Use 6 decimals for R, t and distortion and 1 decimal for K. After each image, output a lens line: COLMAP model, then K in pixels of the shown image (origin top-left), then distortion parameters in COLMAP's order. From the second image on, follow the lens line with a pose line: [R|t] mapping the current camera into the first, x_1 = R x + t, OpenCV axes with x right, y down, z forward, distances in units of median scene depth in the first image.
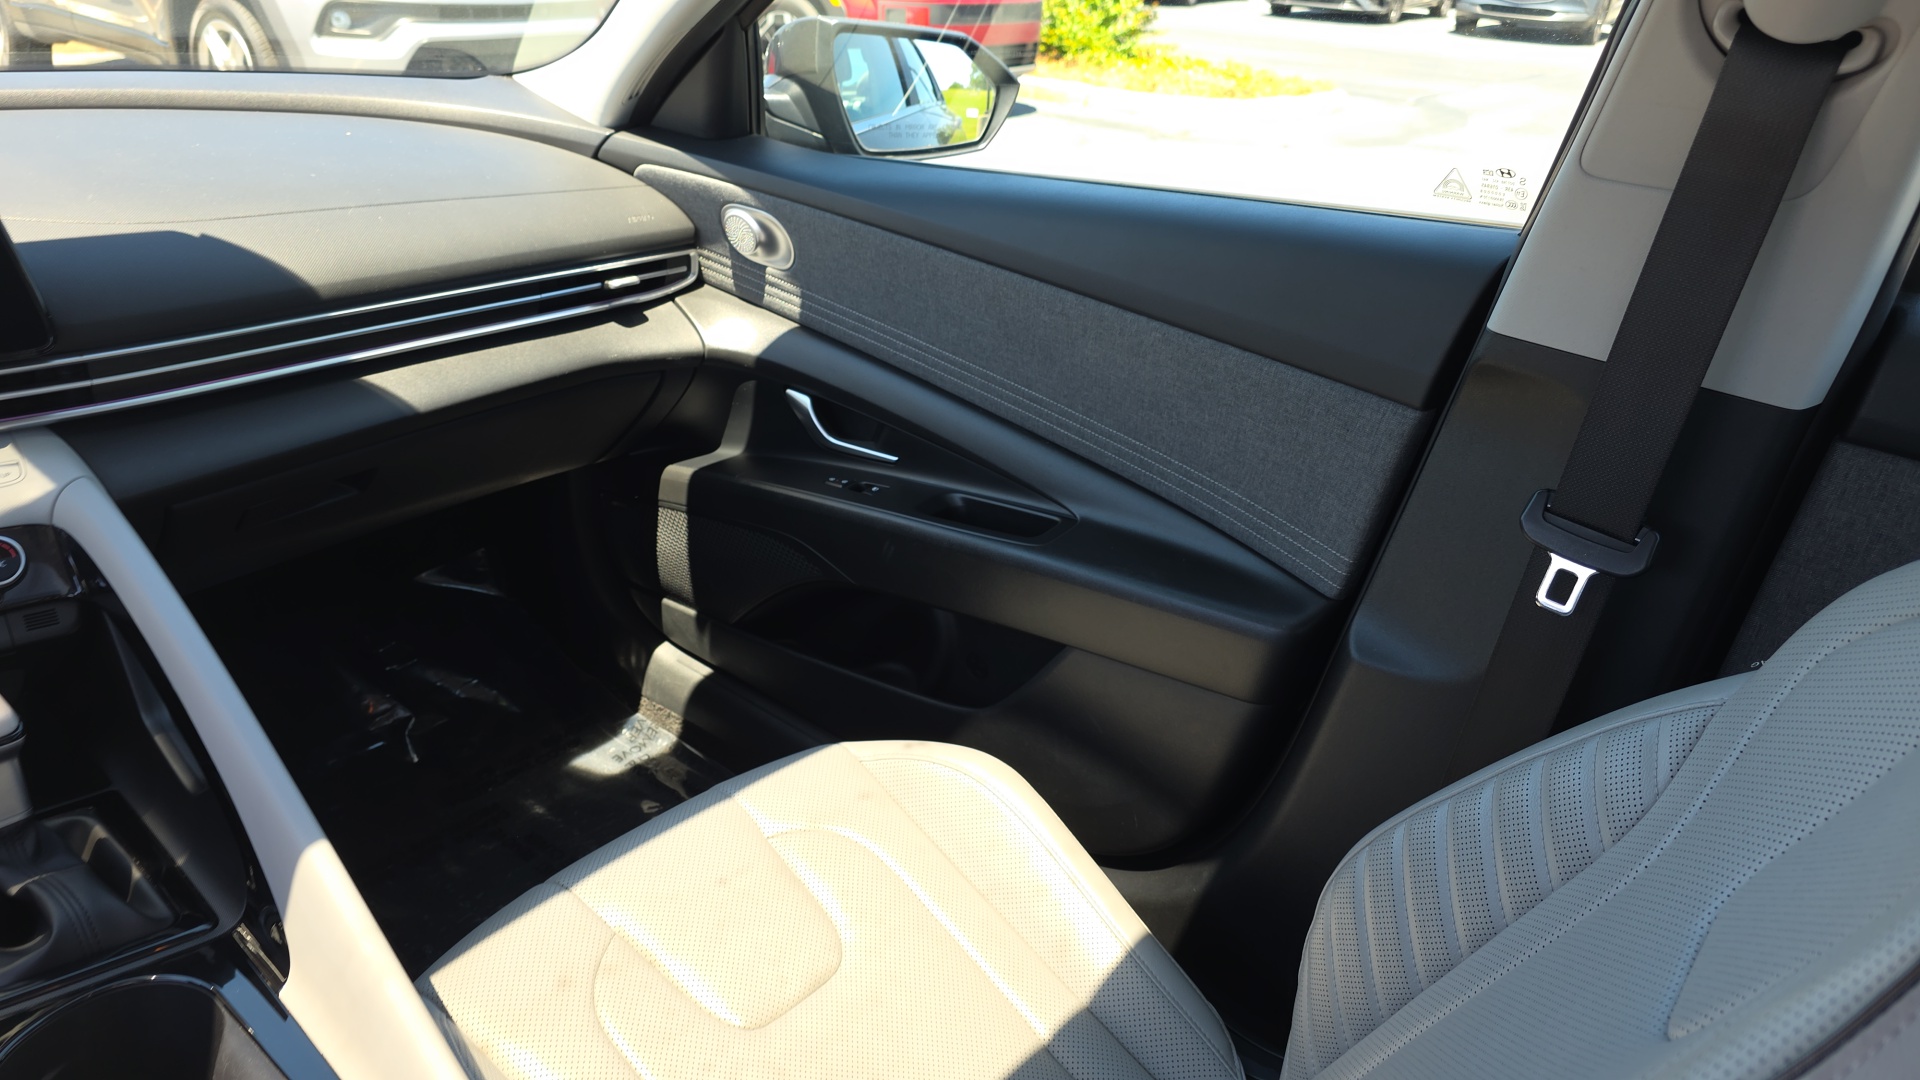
lens RADIAL K [[1290.3, 0, 922.8], [0, 1290.3, 522.6], [0, 0, 1]] dist [0.044429, -0.051881]
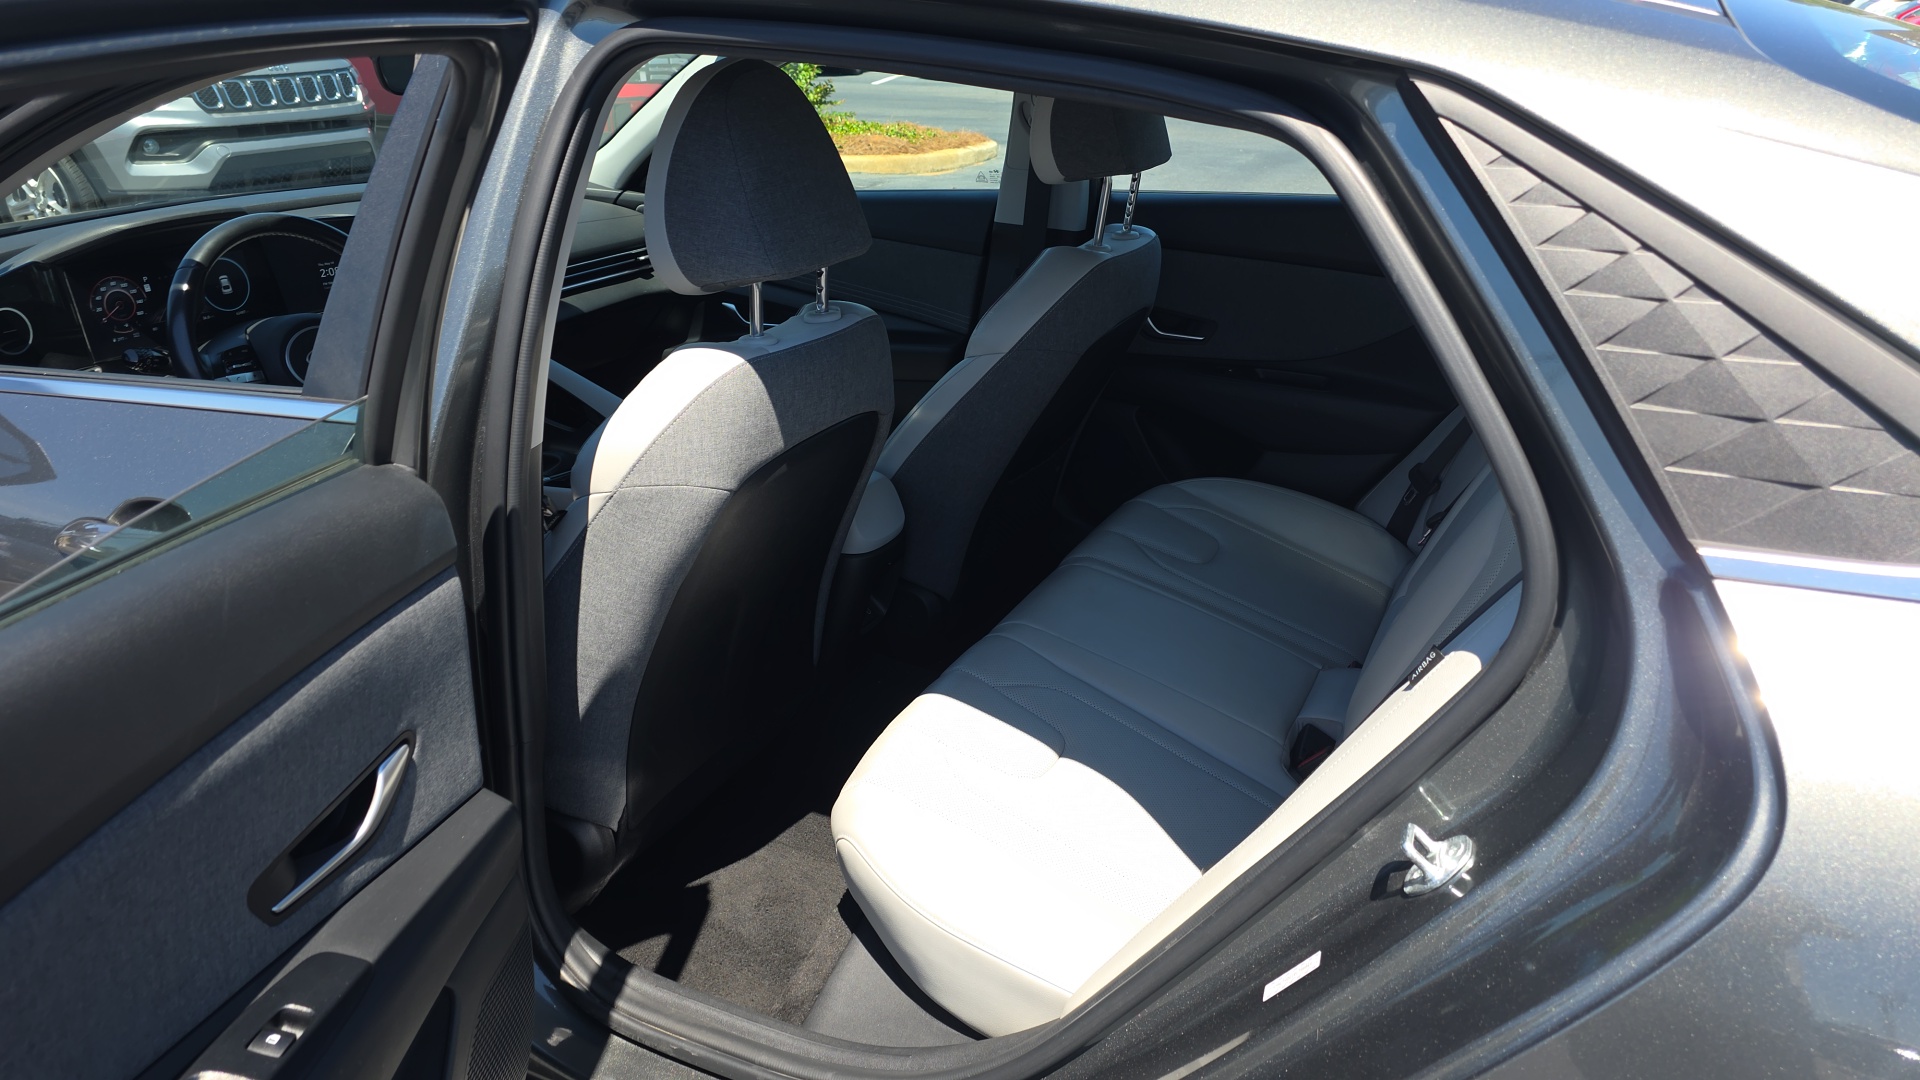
lens RADIAL K [[1272.9, 0, 983.1], [0, 1272.9, 541.8], [0, 0, 1]] dist [0.036613, -0.050281]
pose [[0.958642, -0.148870, 0.242575, -0.268239], [0.155301, 0.987839, -0.007496, 0.380822], [-0.238509, 0.044858, 0.970104, -1.169679]]
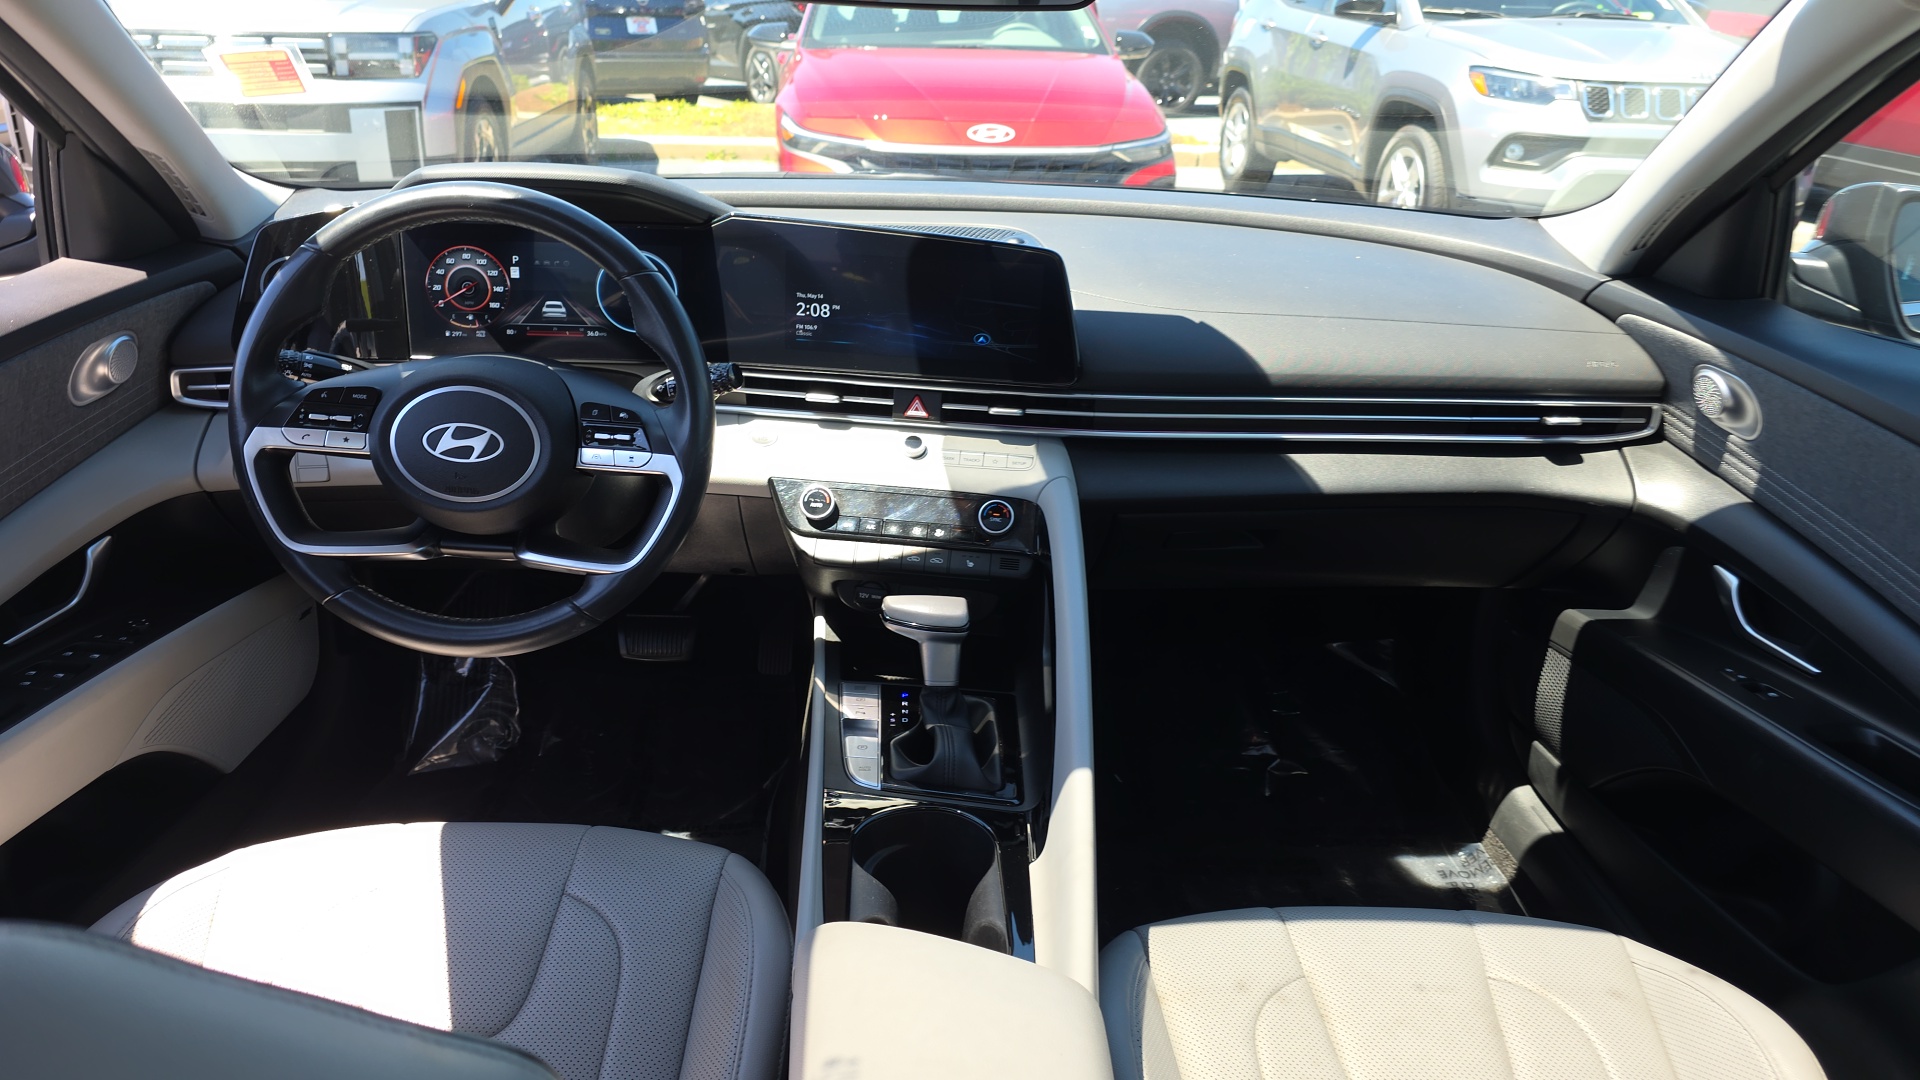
lens RADIAL K [[1284.1, 0, 935.5], [0, 1284.1, 521.7], [0, 0, 1]] dist [0.072574, -0.092501]
pose [[0.677431, 0.241018, -0.694980, 0.159596], [-0.300879, 0.952937, 0.037195, 0.001185], [0.671237, 0.183908, 0.718066, -0.053349]]
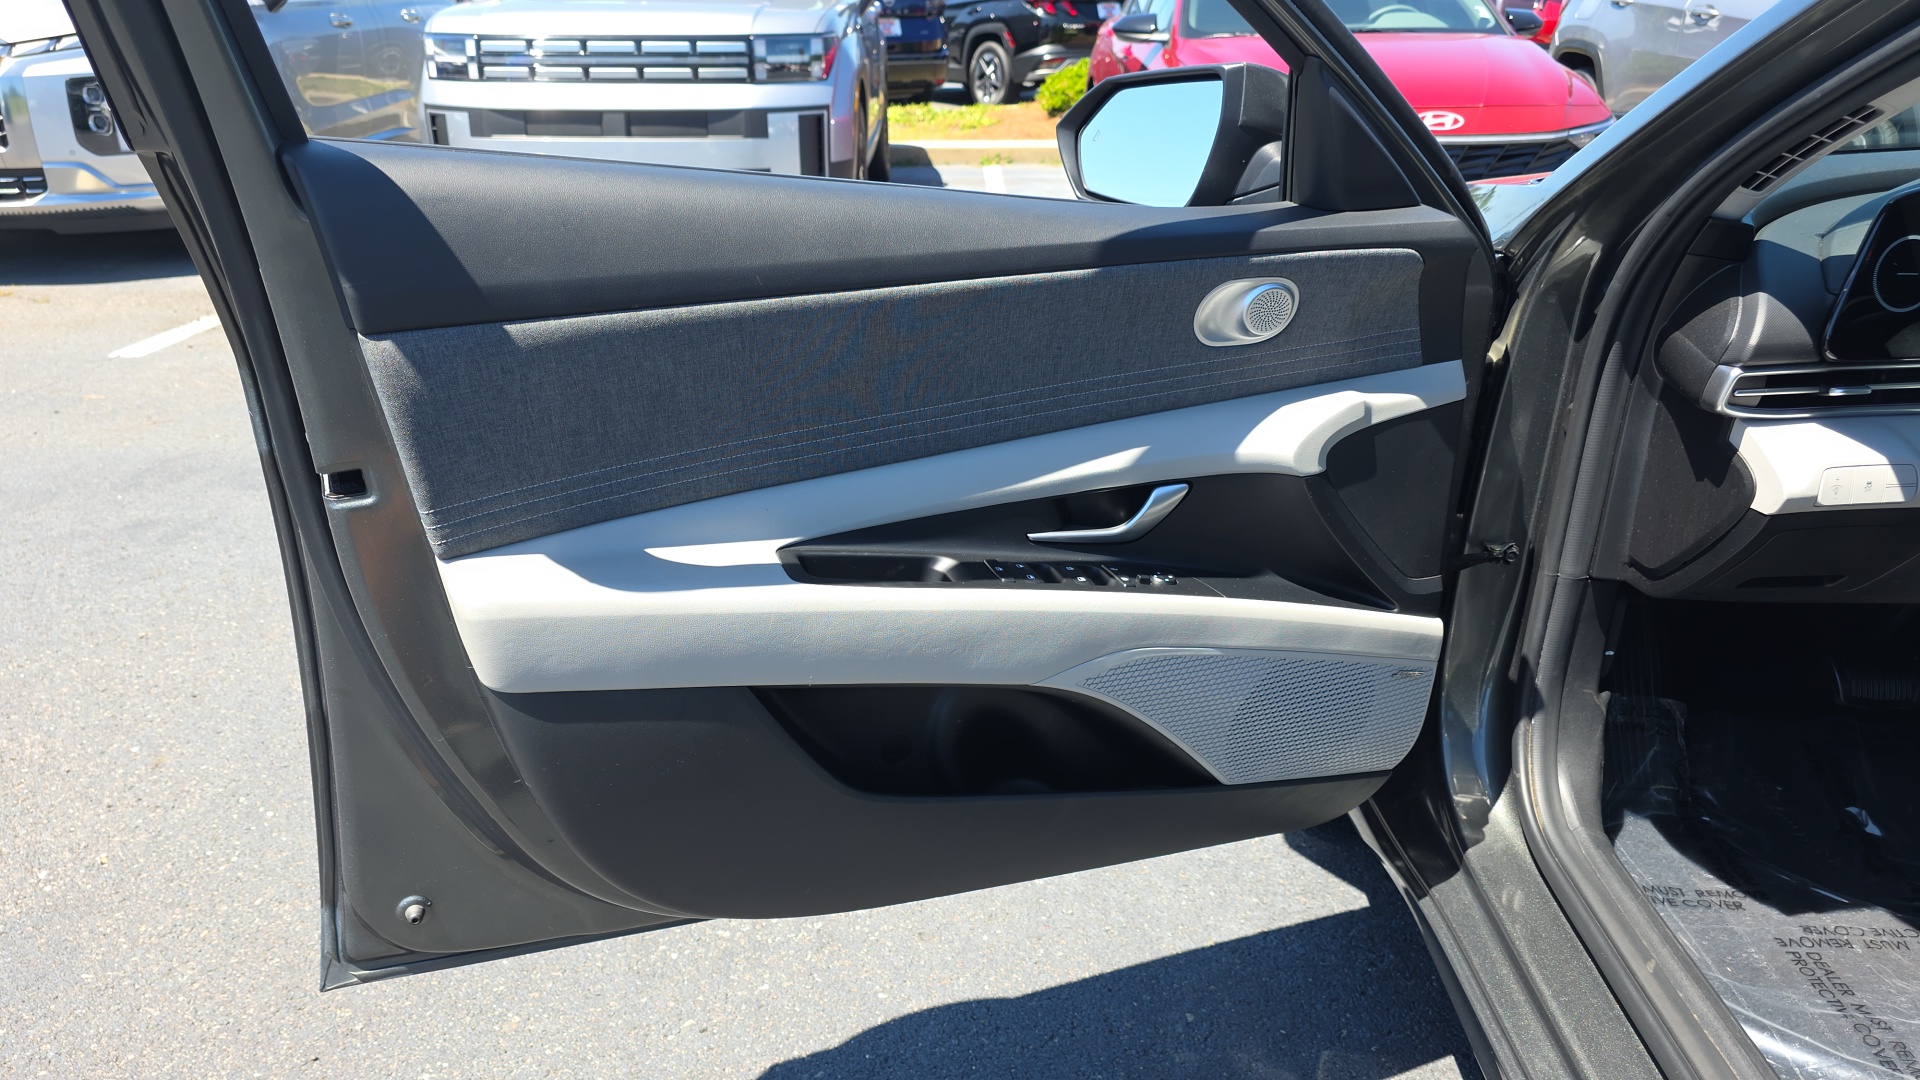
lens RADIAL K [[1316.1, 0, 930.8], [0, 1316.1, 538.6], [0, 0, 1]] dist [0.028843, -0.042299]
pose [[0.622148, 0.244036, -0.743894, -0.588912], [-0.298622, 0.952312, 0.062658, 0.294814], [0.723710, 0.183161, 0.665354, -0.652761]]
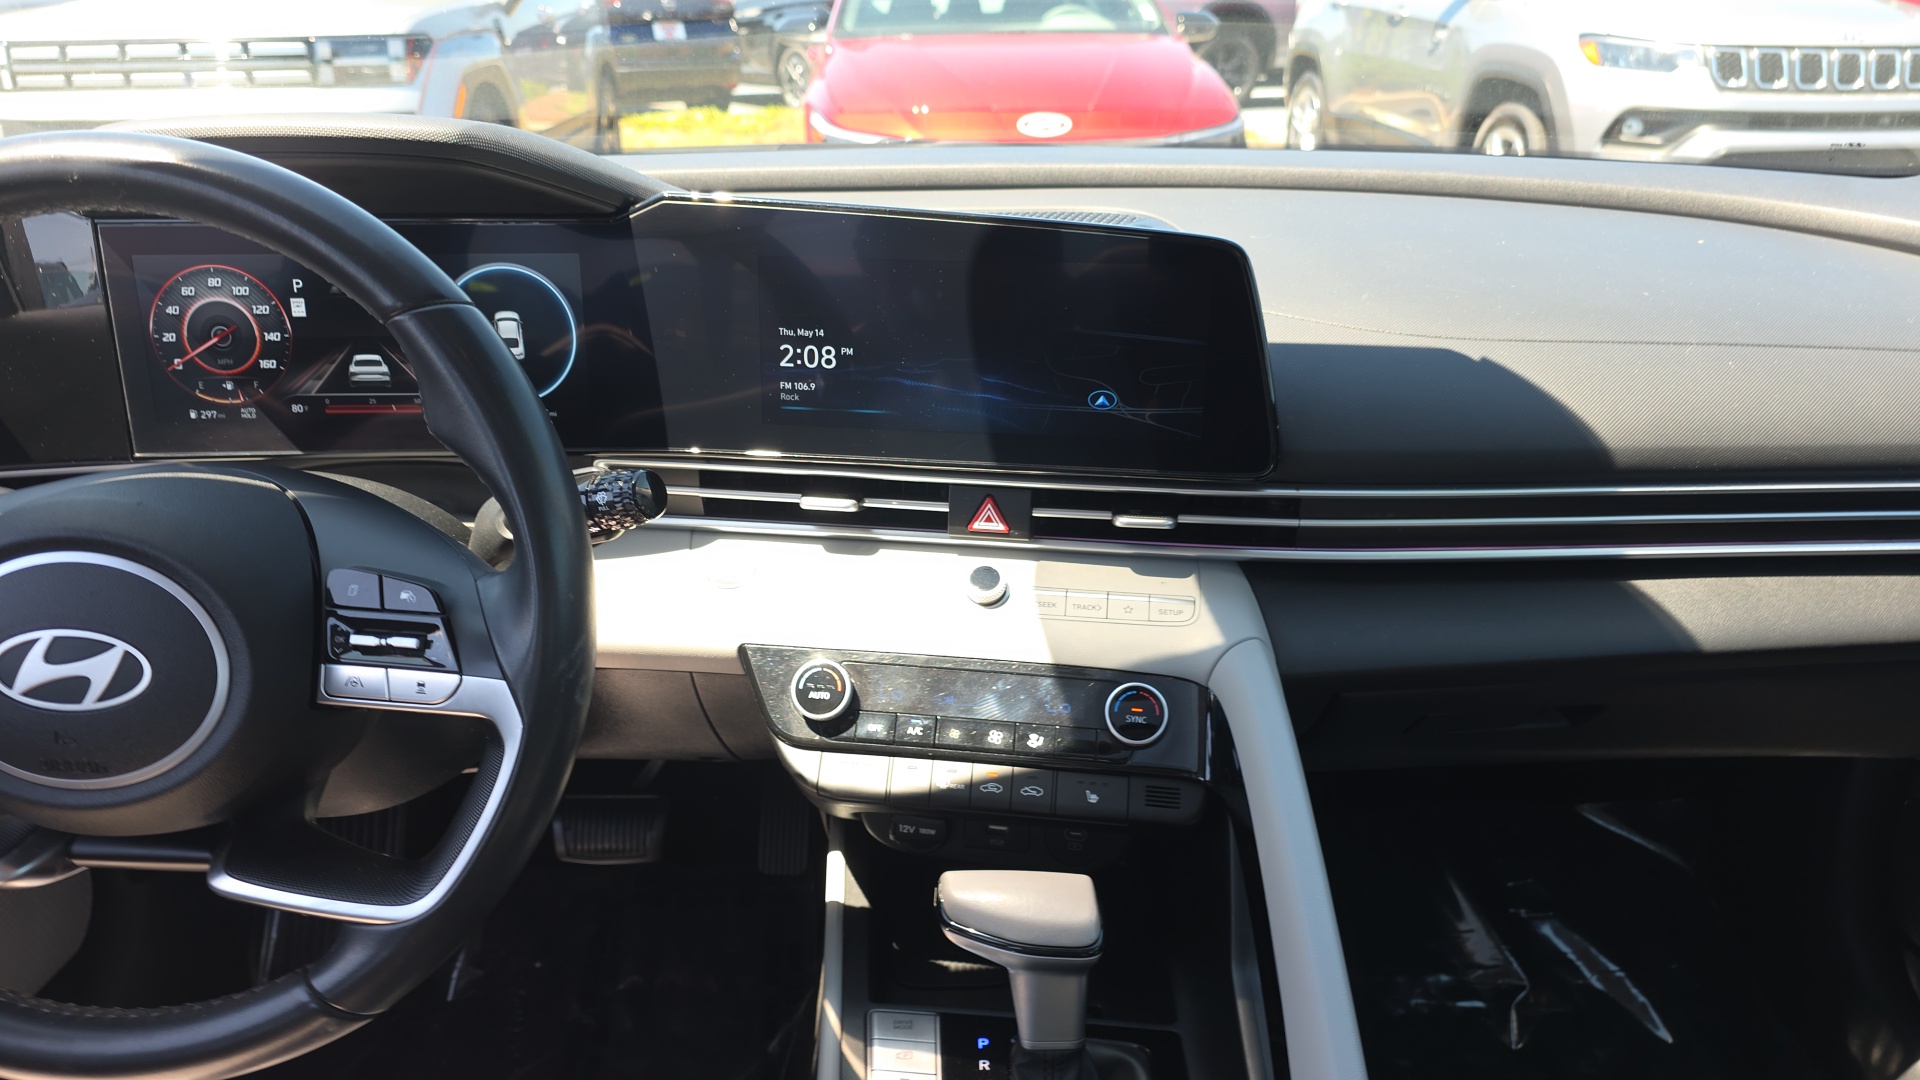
lens RADIAL K [[1294.5, 0, 950.2], [0, 1294.5, 533.6], [0, 0, 1]] dist [0.047272, -0.052938]
pose [[0.663267, 0.226252, -0.713363, -0.149438], [-0.277259, 0.959665, 0.046581, -0.056022], [0.695128, 0.166891, 0.699245, 0.209370]]
